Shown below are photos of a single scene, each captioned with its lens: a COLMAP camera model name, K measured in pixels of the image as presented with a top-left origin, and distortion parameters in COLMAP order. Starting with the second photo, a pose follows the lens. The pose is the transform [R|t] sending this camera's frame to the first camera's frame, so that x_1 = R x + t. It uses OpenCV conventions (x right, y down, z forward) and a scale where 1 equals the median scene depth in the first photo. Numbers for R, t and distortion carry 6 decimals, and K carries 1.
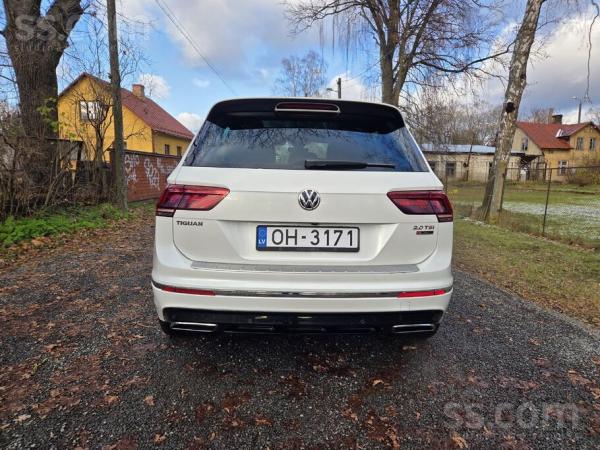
lens RADIAL K [[417.6, 0, 303.3], [0, 417.6, 224.4], [0, 0, 1]] dist [0.048800, -0.004337]
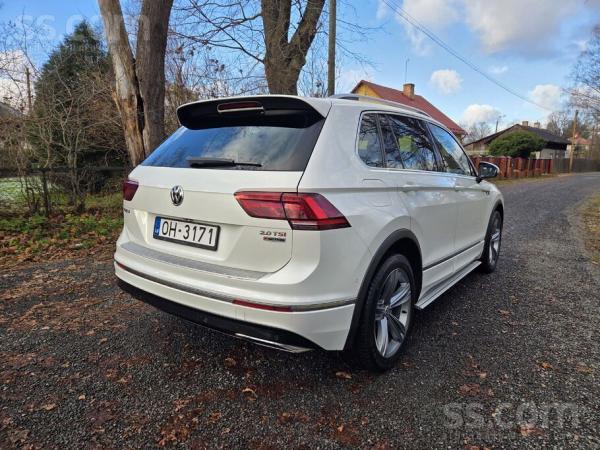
lens RADIAL K [[417.6, 0, 303.3], [0, 417.6, 224.4], [0, 0, 1]] dist [0.048800, -0.004337]
pose [[0.770717, 0.088440, -0.631010, 0.916279], [-0.081170, 0.995880, 0.040438, -0.054306], [0.631986, 0.020053, 0.774720, 0.358891]]
